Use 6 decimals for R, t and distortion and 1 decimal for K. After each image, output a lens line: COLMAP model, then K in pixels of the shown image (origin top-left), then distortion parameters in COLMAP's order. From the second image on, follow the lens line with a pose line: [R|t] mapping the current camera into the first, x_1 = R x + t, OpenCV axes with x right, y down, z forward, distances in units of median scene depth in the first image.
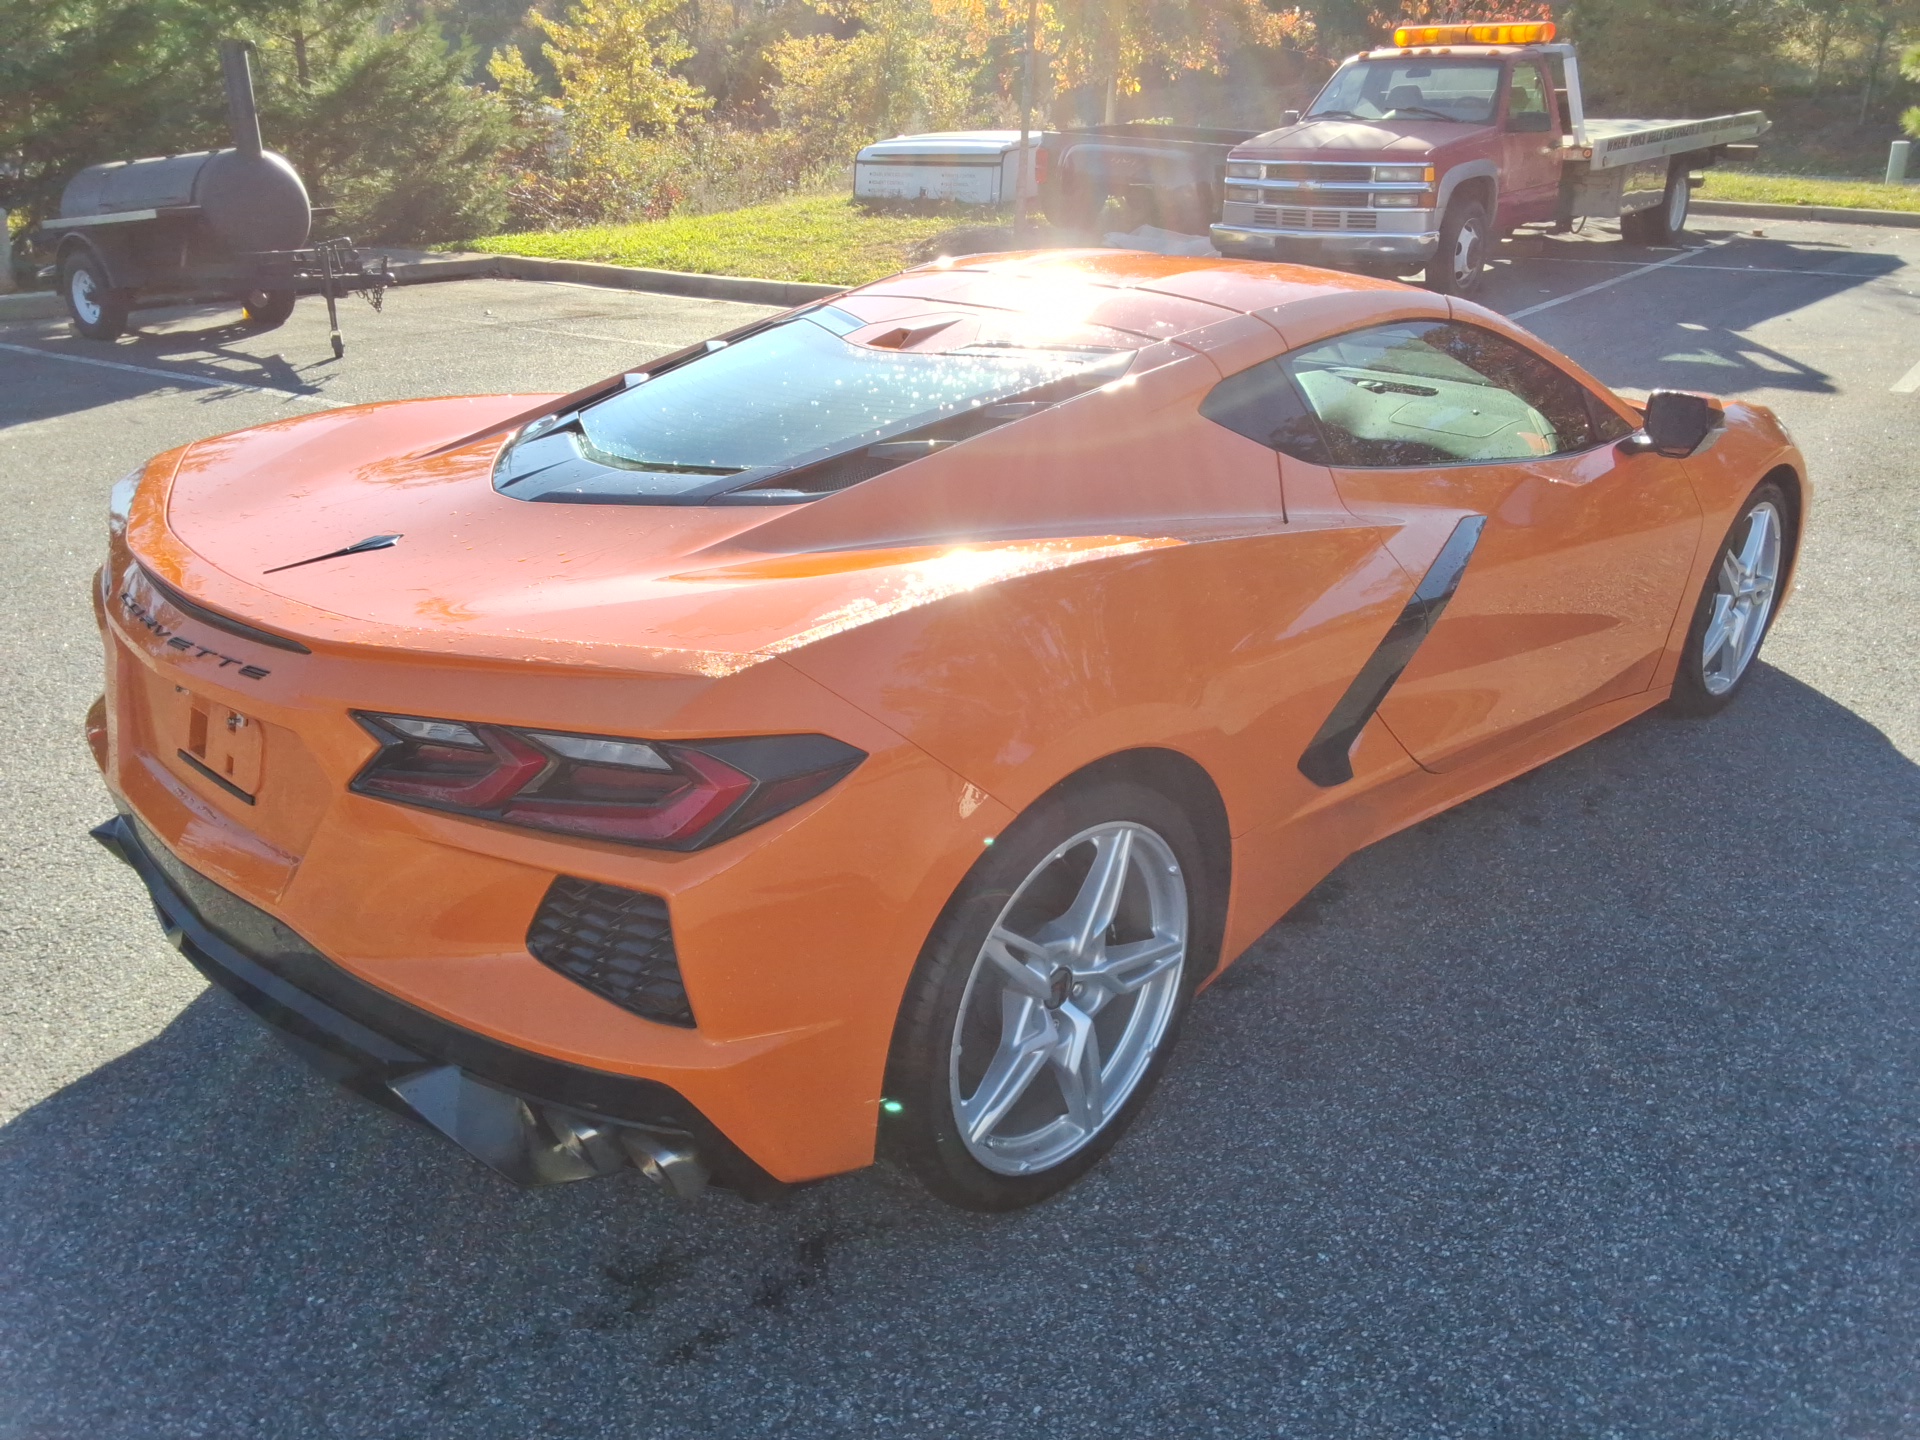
lens RADIAL K [[1541.7, 0, 974.8], [0, 1541.7, 693.3], [0, 0, 1]] dist [0.116975, -0.182930]
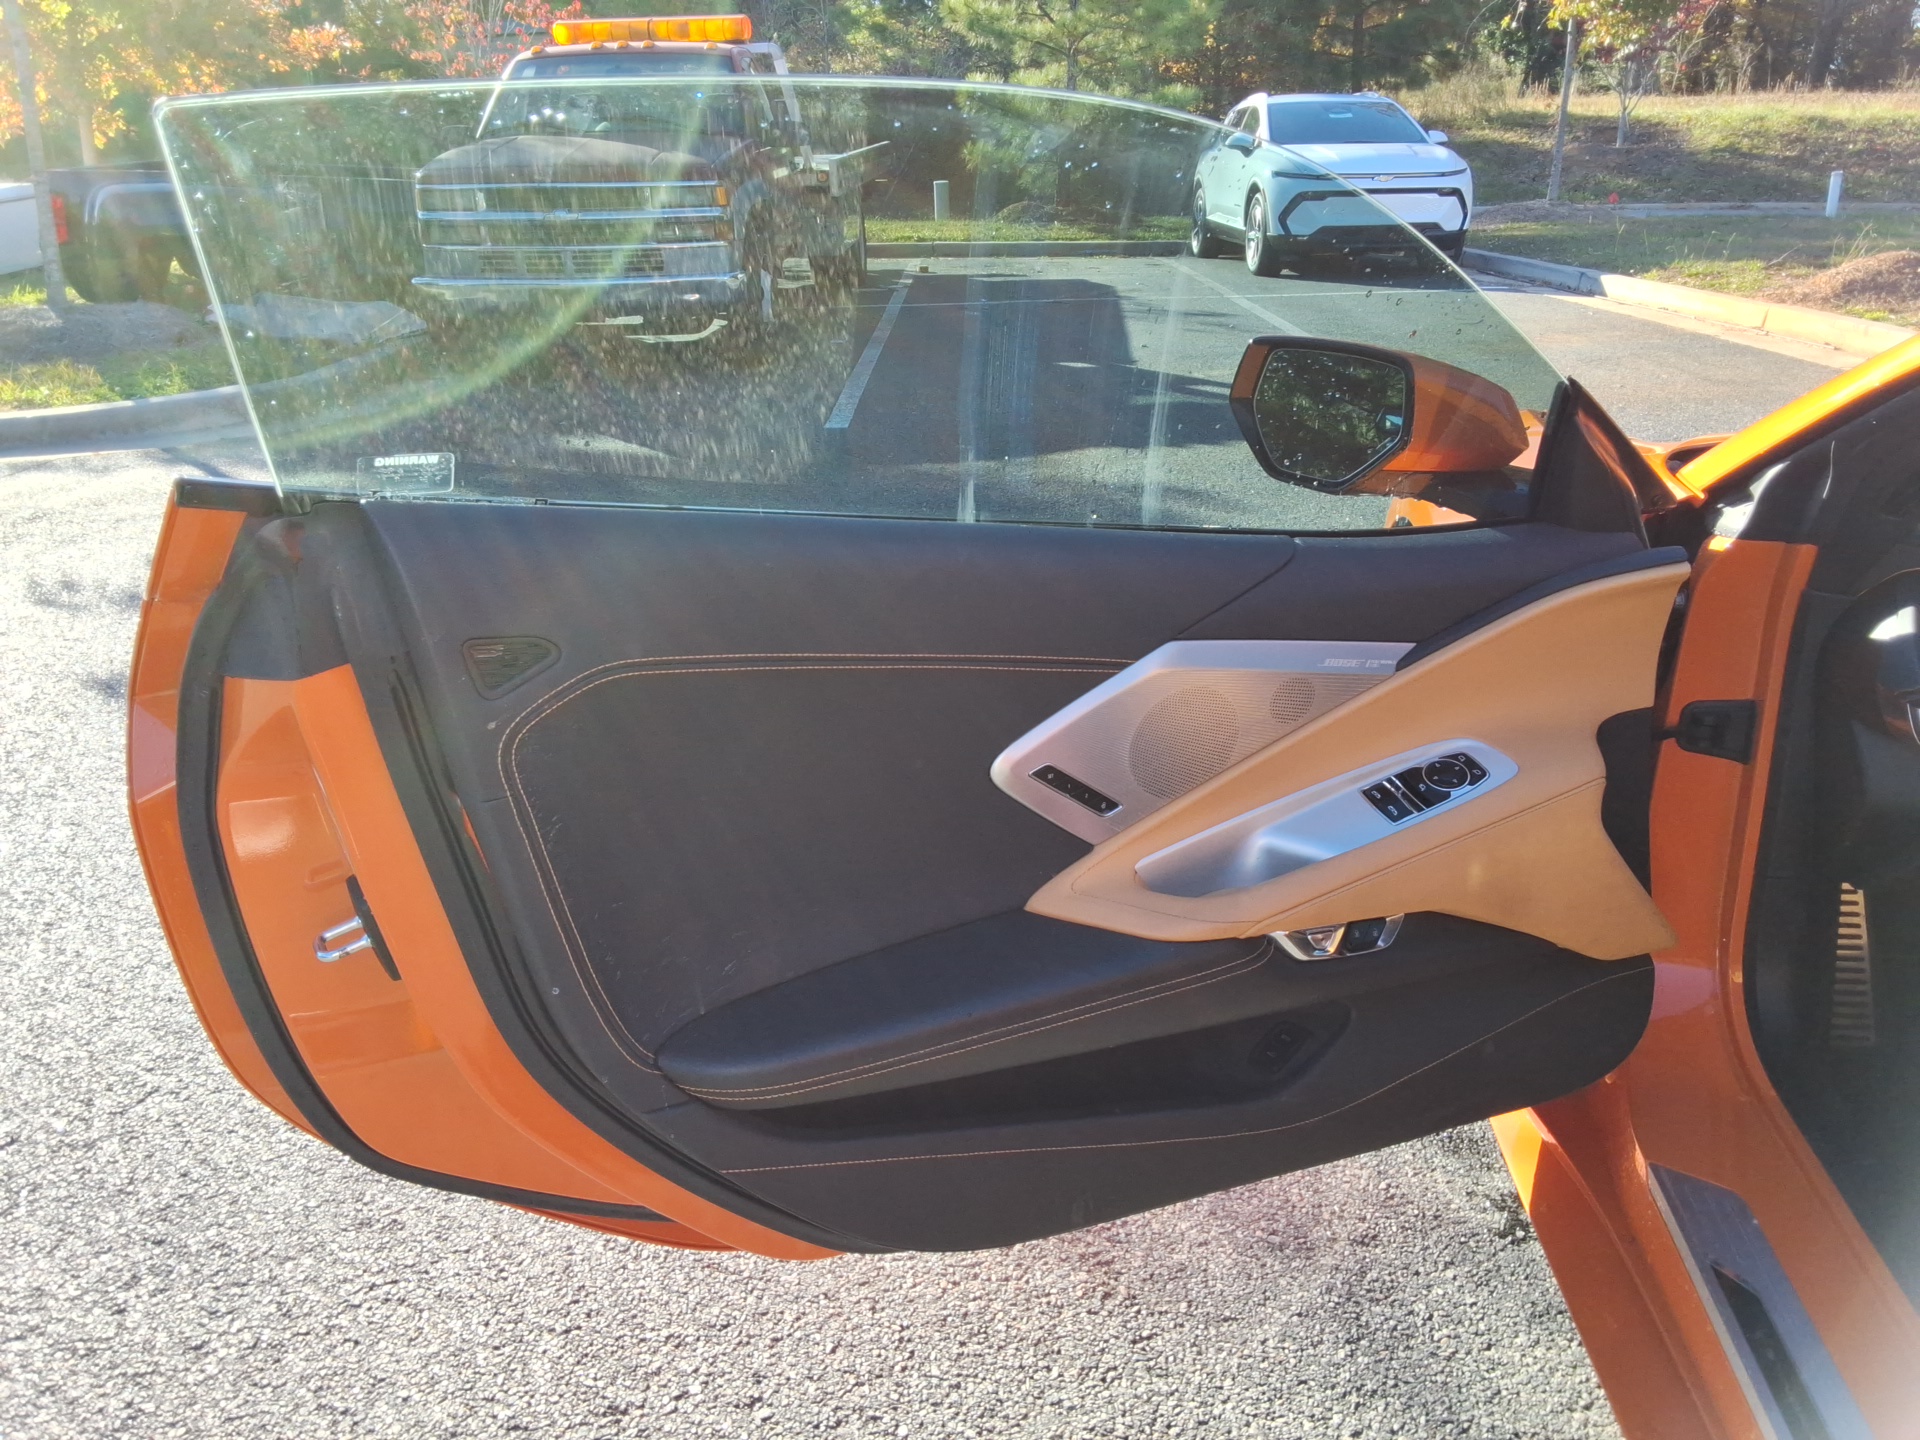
lens RADIAL K [[1510.4, 0, 970.6], [0, 1510.4, 756.9], [0, 0, 1]] dist [0.107848, -0.159513]
pose [[0.802451, -0.236095, 0.548025, -0.389524], [0.238393, 0.968765, 0.068285, -0.424074], [-0.547029, 0.075849, 0.833670, 1.586143]]
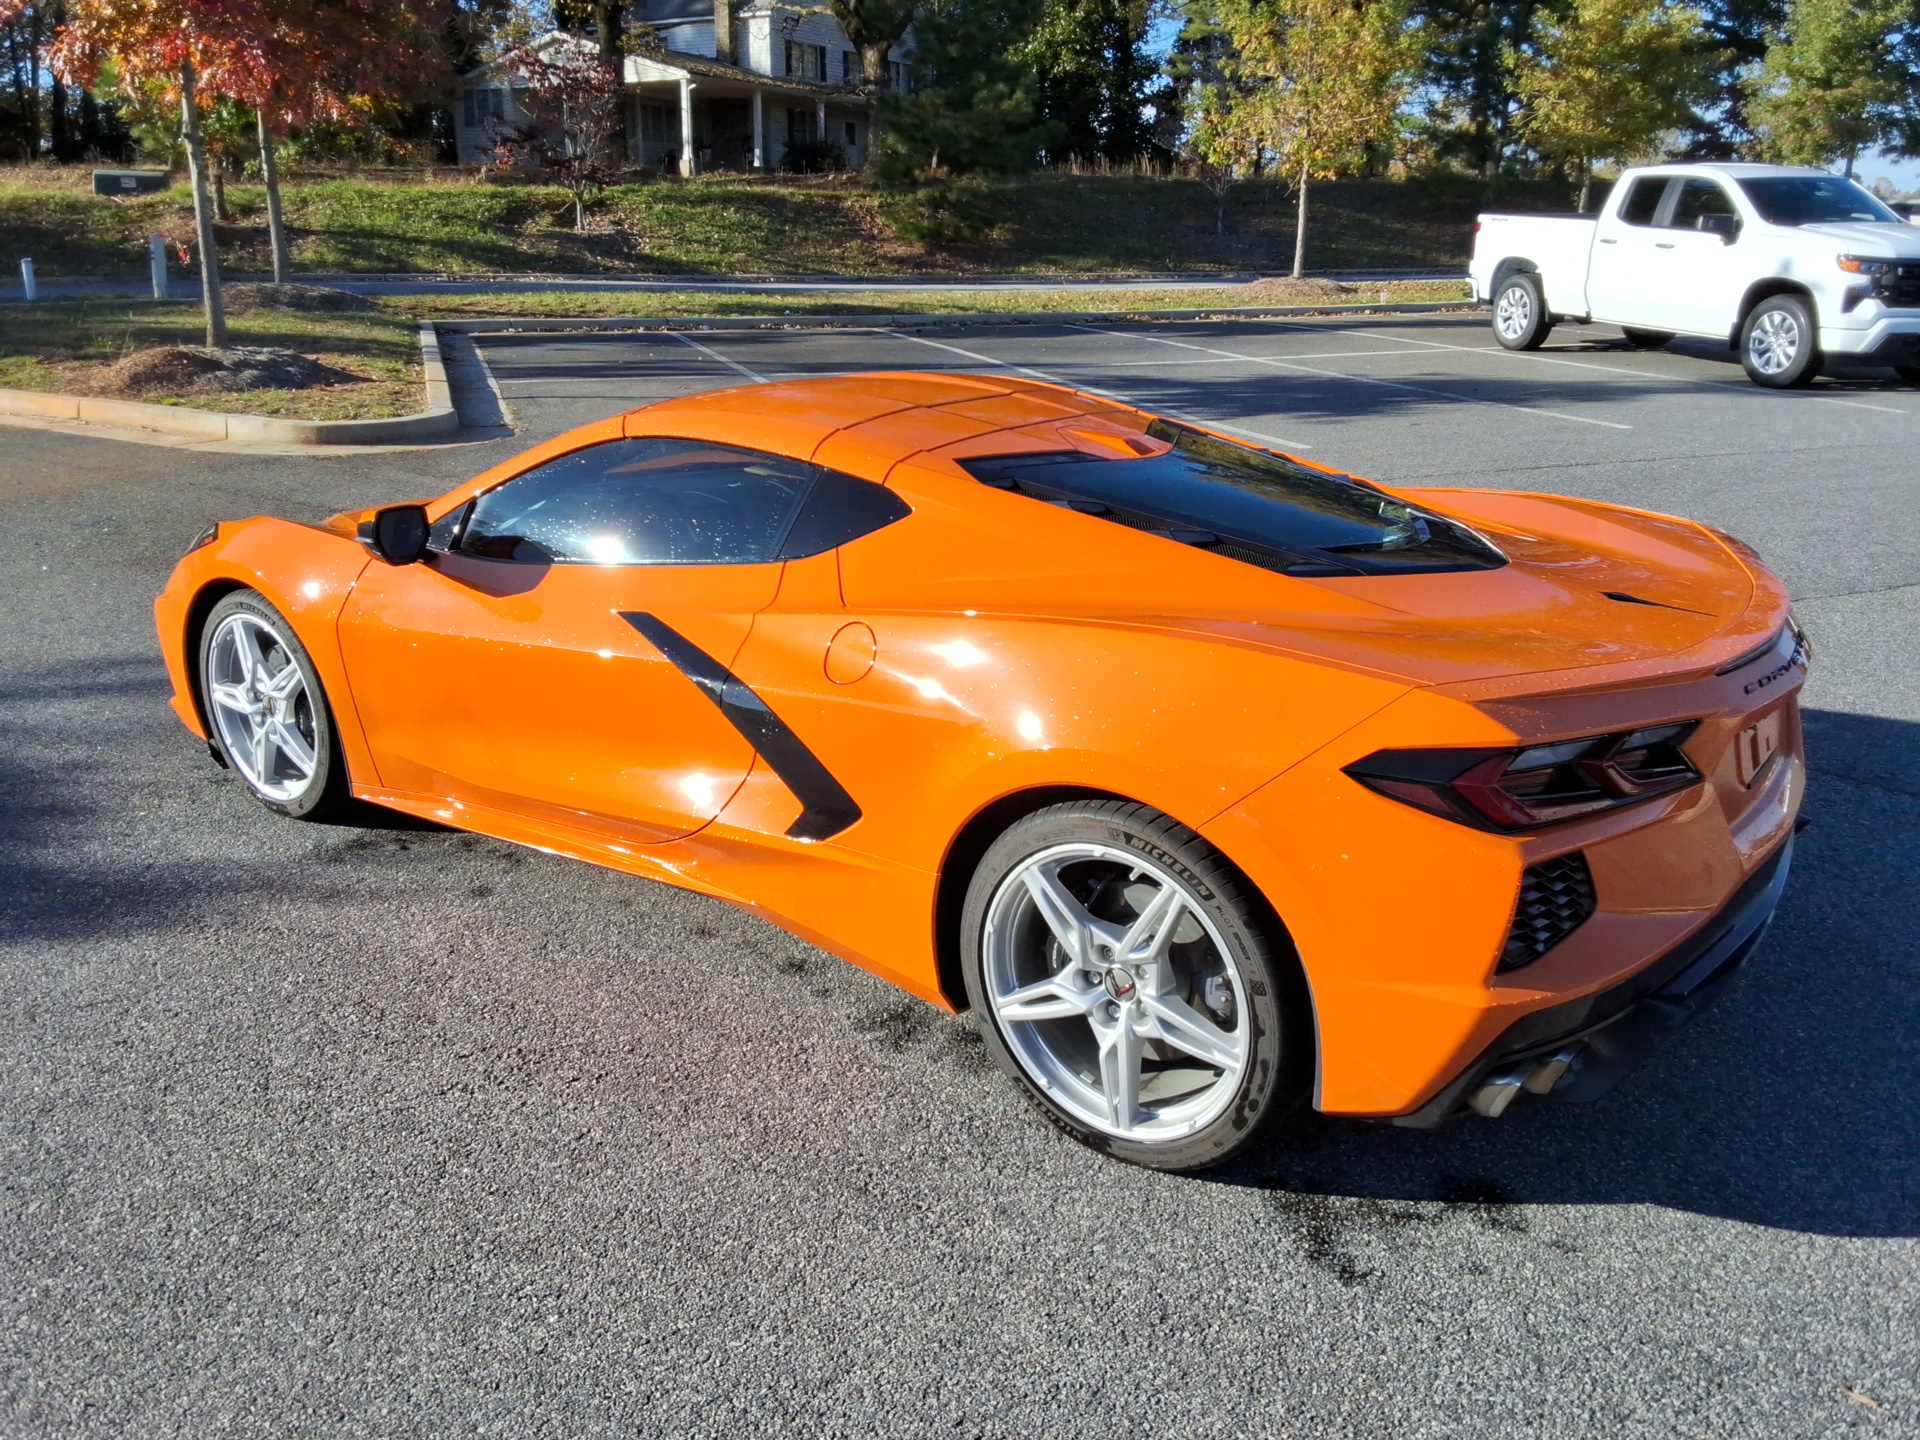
lens RADIAL K [[1541.7, 0, 974.8], [0, 1541.7, 693.3], [0, 0, 1]] dist [0.116975, -0.182930]
pose [[-0.119401, -0.306071, 0.944491, -1.458682], [0.354050, 0.875630, 0.328514, -0.597436], [-0.927573, 0.373622, 0.003814, 1.422883]]
